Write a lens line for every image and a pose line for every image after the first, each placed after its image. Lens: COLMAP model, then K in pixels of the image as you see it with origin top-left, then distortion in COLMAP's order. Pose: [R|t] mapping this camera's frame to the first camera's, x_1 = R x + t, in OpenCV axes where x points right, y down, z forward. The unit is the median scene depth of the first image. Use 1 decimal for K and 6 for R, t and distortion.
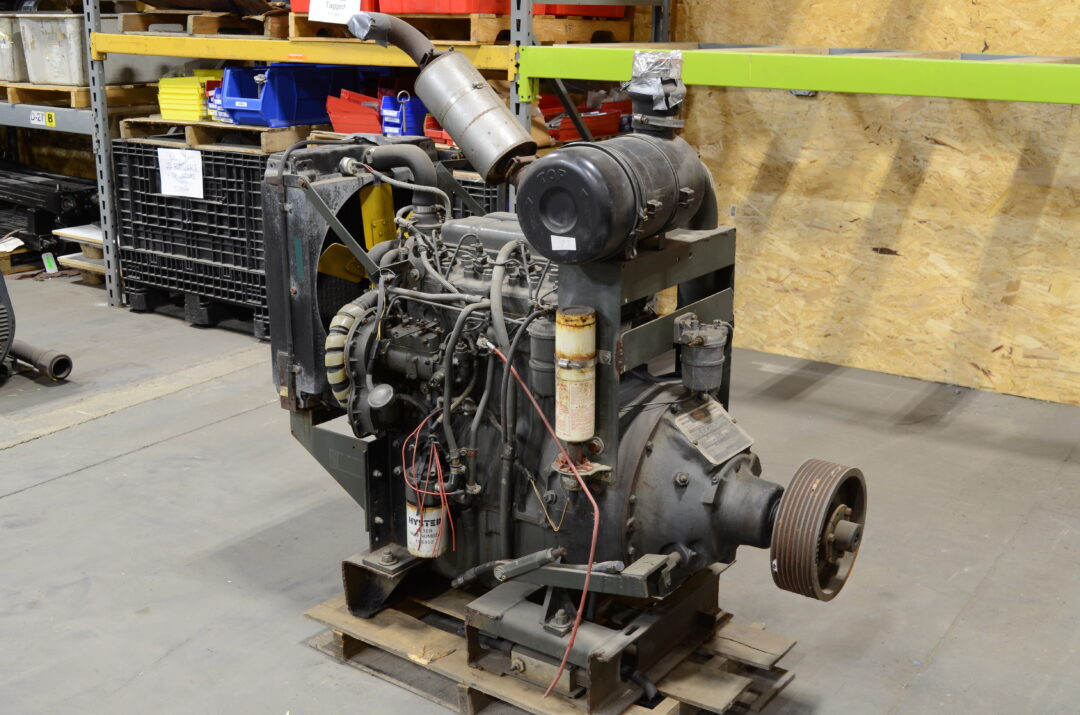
lens RADIAL K [[1202.1, 0, 540.6], [0, 1202.1, 356.1], [0, 0, 1]] dist [-0.058285, 0.000000]
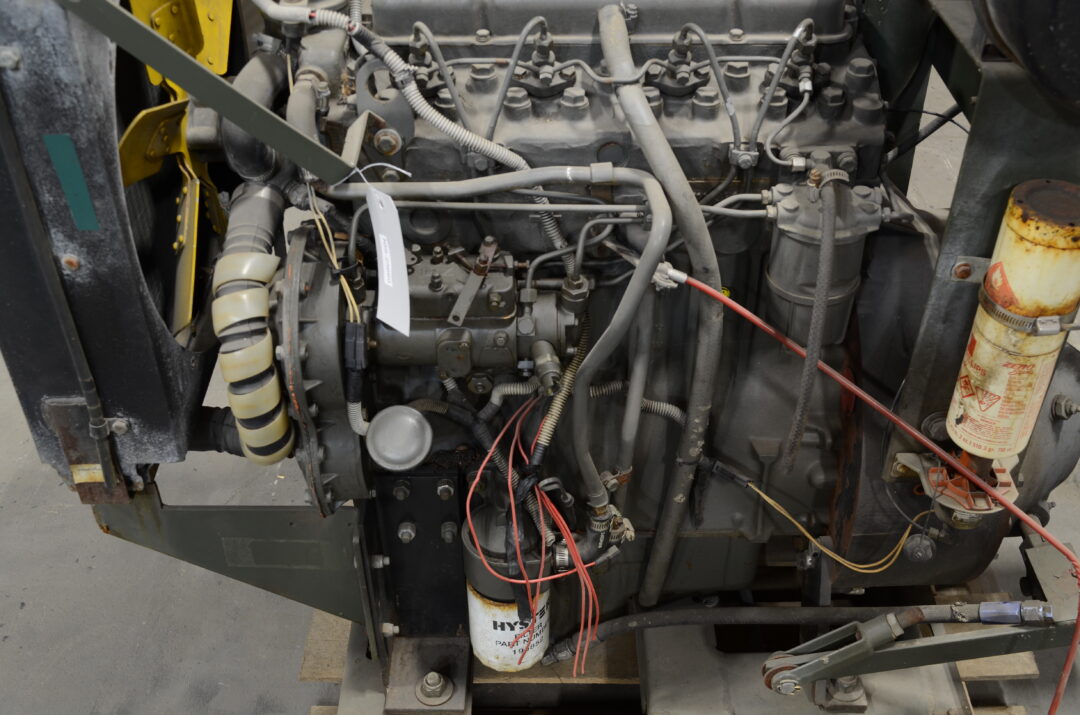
lens RADIAL K [[1179.0, 0, 538.6], [0, 1179.0, 360.2], [0, 0, 1]] dist [-0.035037, 0.000000]
pose [[0.815304, -0.373583, 0.442398, -0.261482], [0.177902, 0.888688, 0.422593, -0.158094], [-0.551027, -0.265838, 0.791011, 0.619886]]
